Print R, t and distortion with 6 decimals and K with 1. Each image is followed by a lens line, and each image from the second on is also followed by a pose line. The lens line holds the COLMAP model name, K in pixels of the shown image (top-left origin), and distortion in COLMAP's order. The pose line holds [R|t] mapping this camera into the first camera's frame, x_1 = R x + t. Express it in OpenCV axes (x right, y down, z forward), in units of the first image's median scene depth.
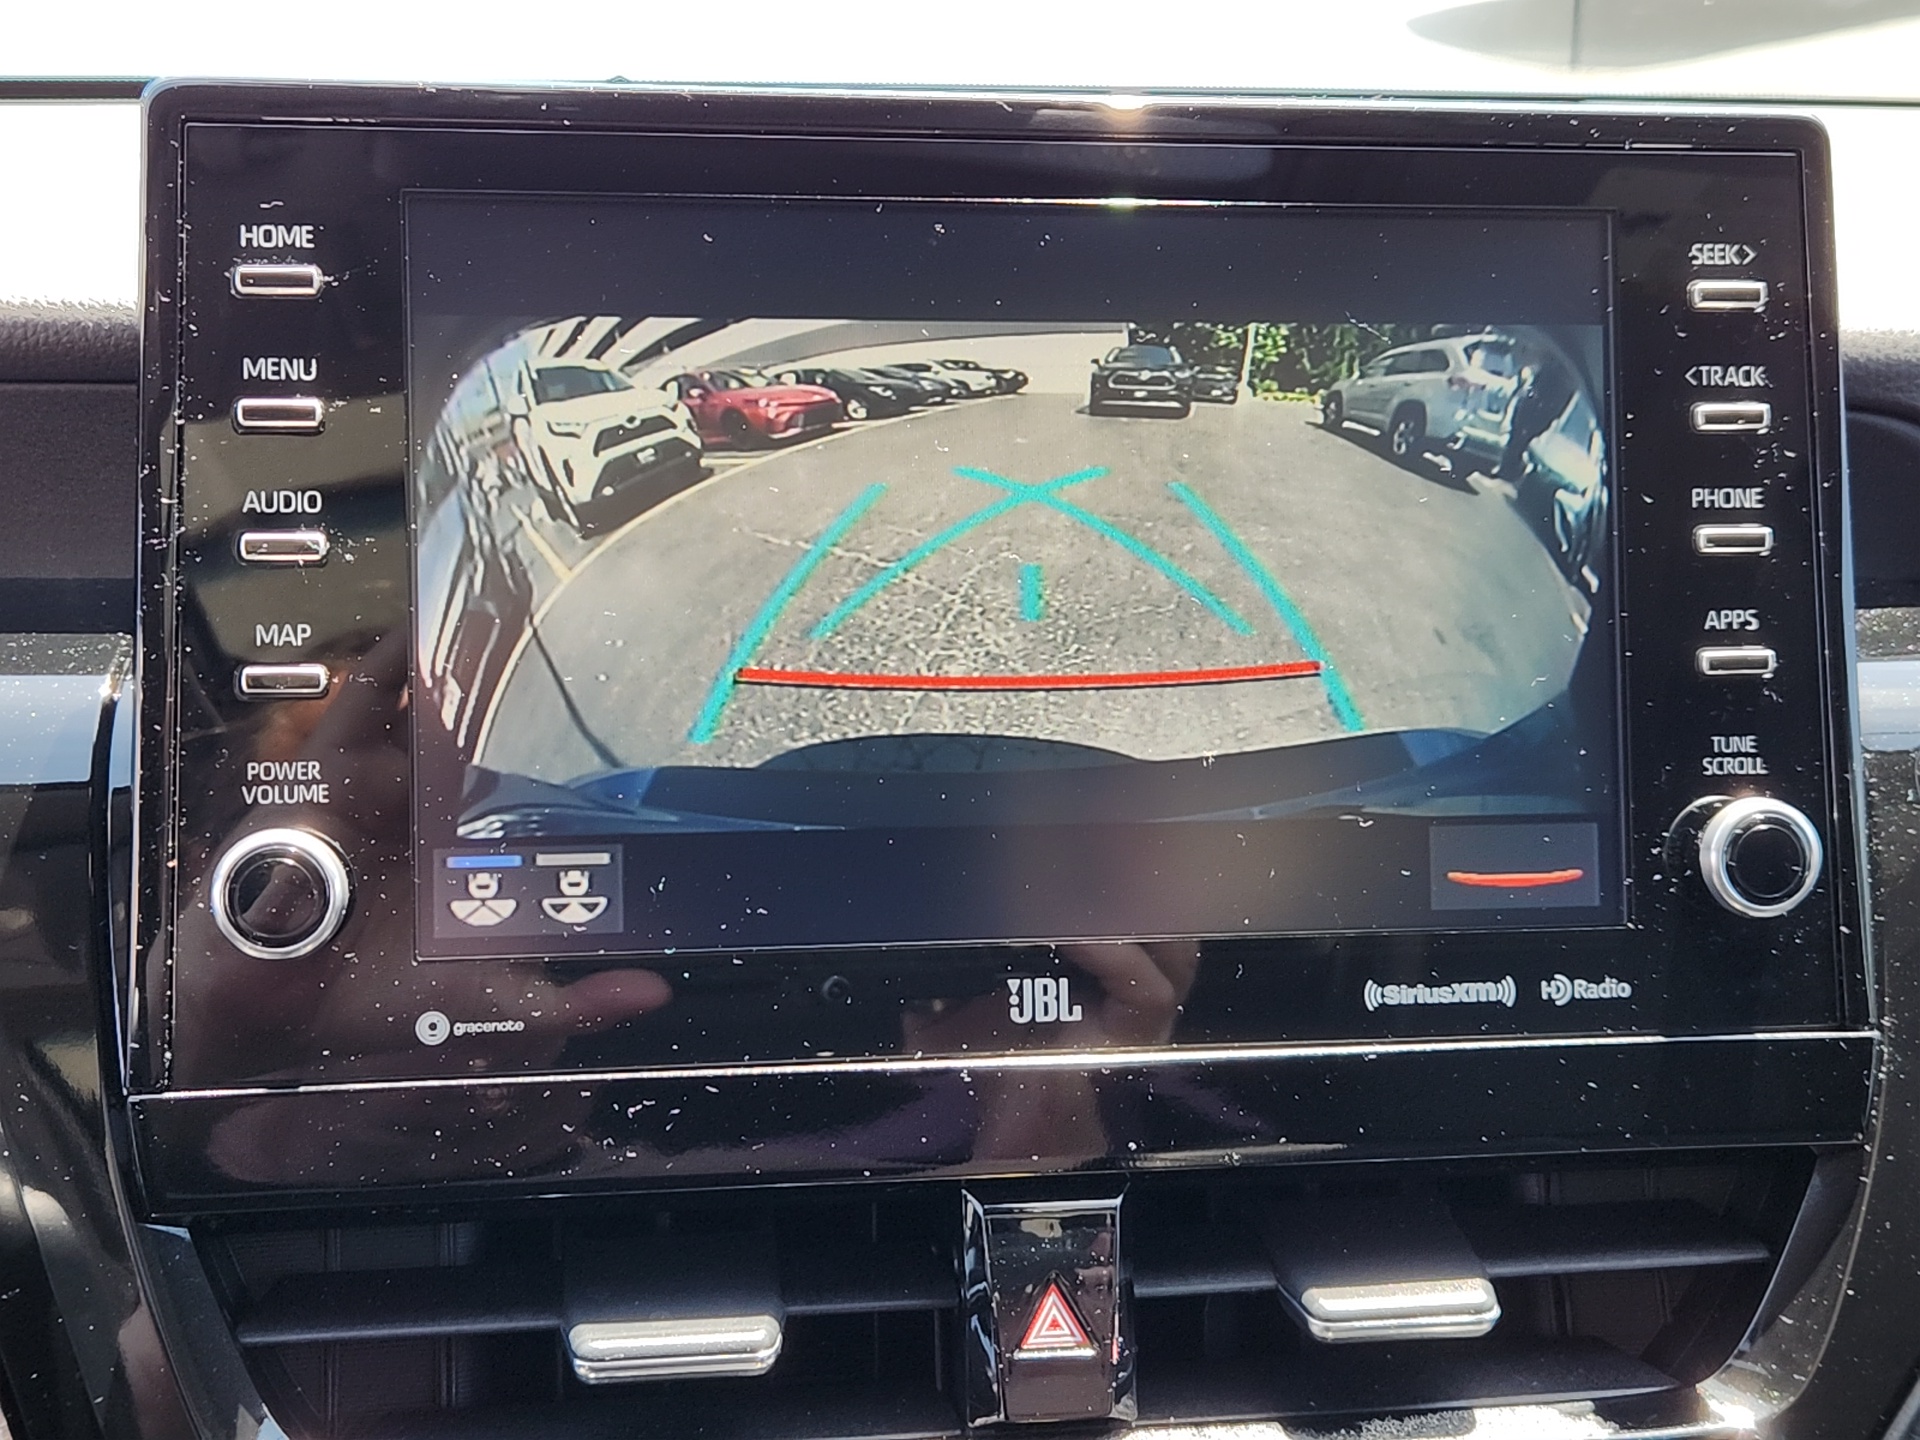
lens RADIAL K [[2317.0, 0, 960.0], [0, 2317.0, 720.0], [0, 0, 1]] dist [0.068160, -0.090255]
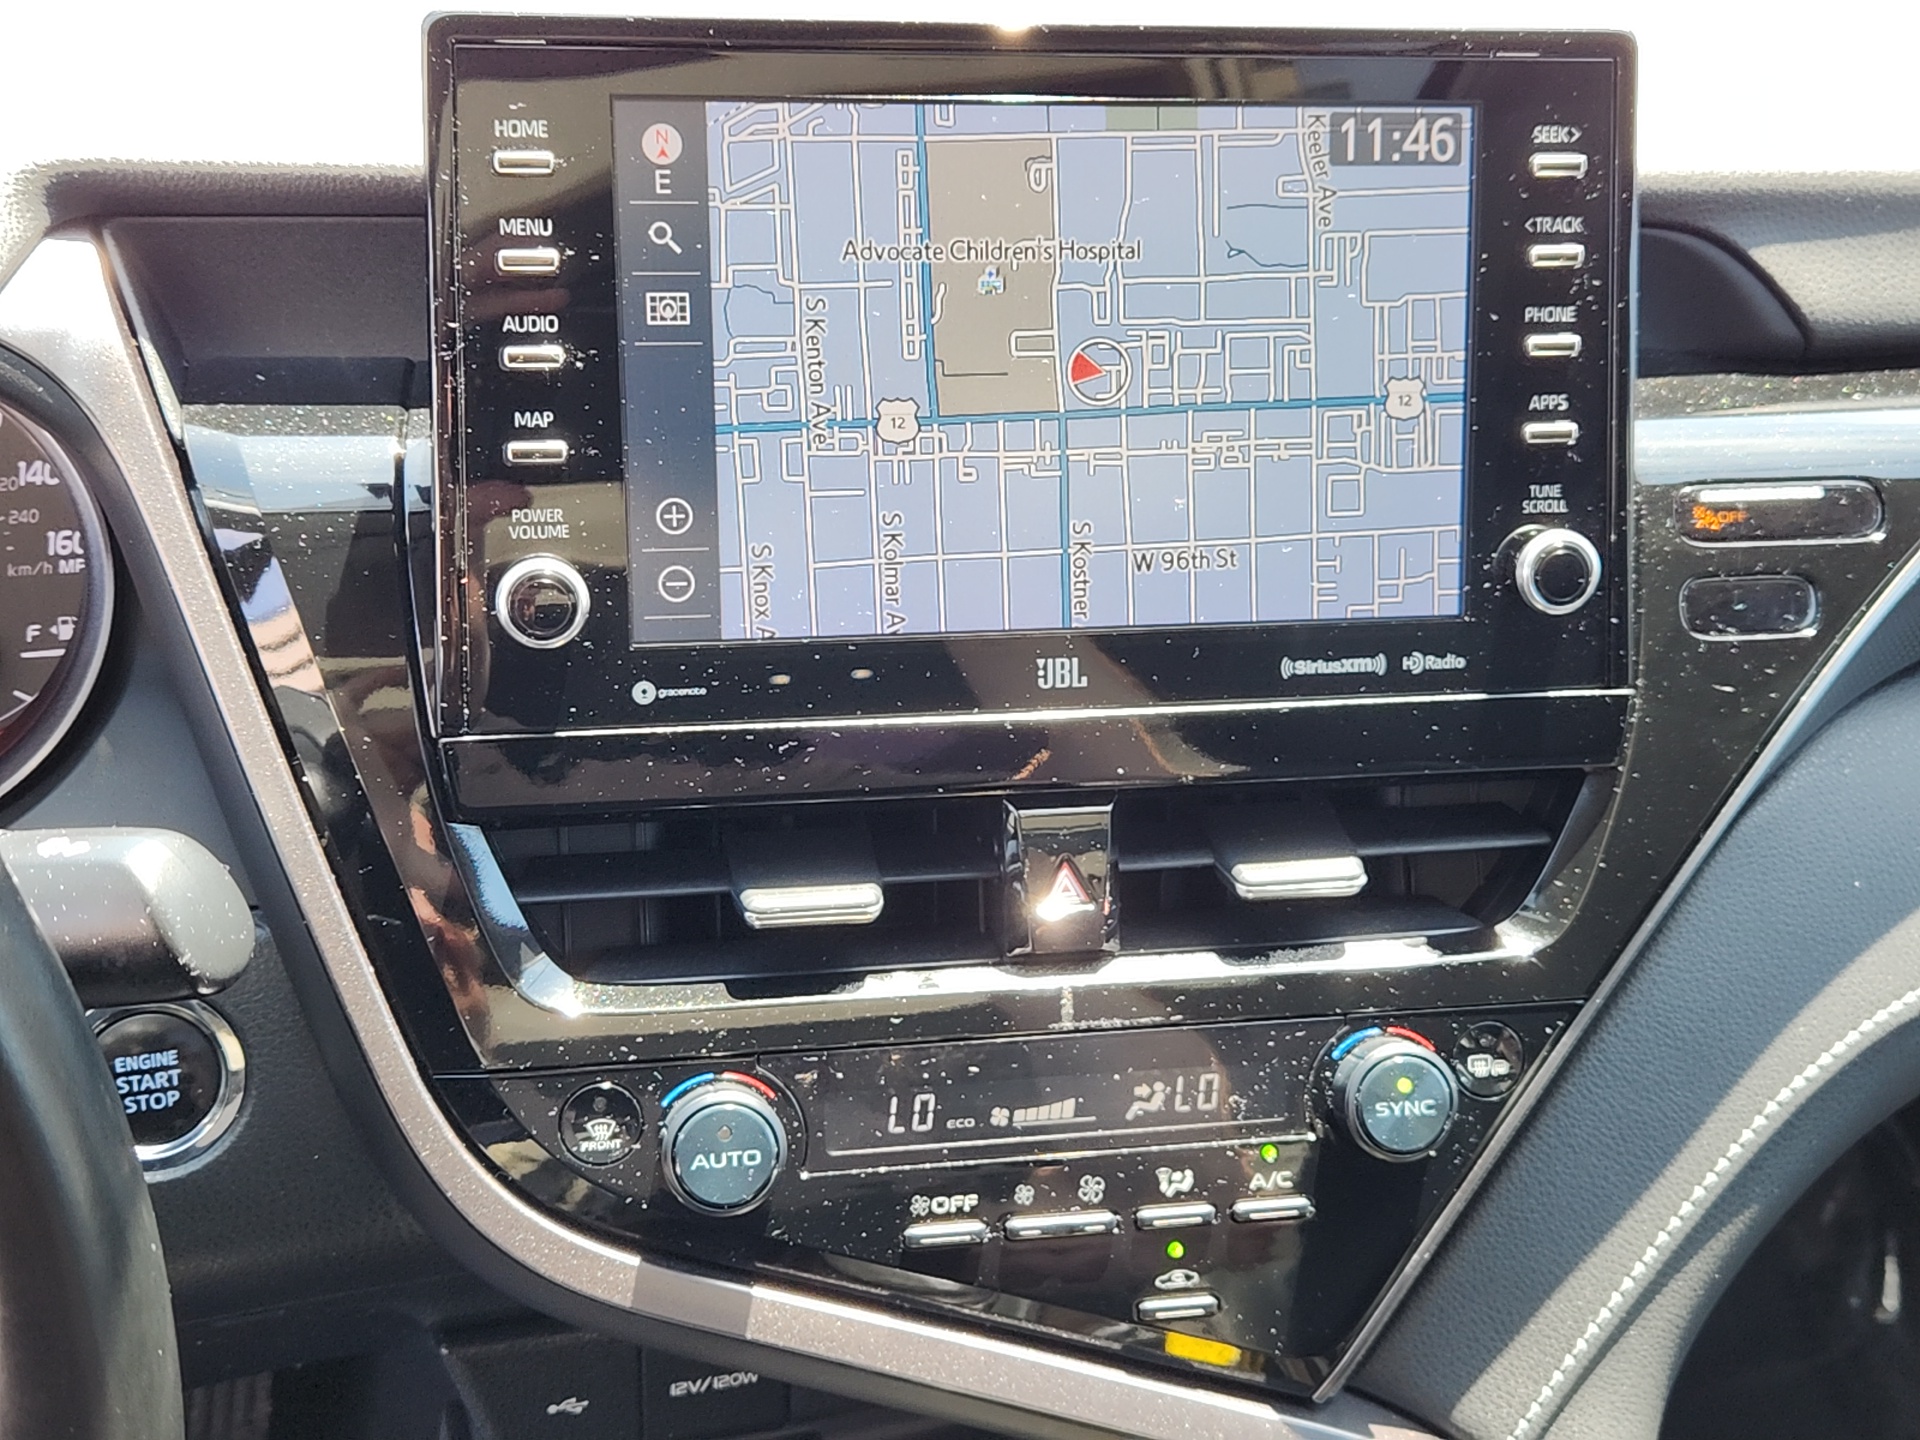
lens RADIAL K [[2317.0, 0, 960.0], [0, 2317.0, 720.0], [0, 0, 1]] dist [0.068160, -0.090255]
pose [[0.999093, -0.000024, 0.042575, -0.084741], [-0.007561, 0.984003, 0.177990, -0.102313], [-0.041898, -0.178151, 0.983111, -0.404336]]
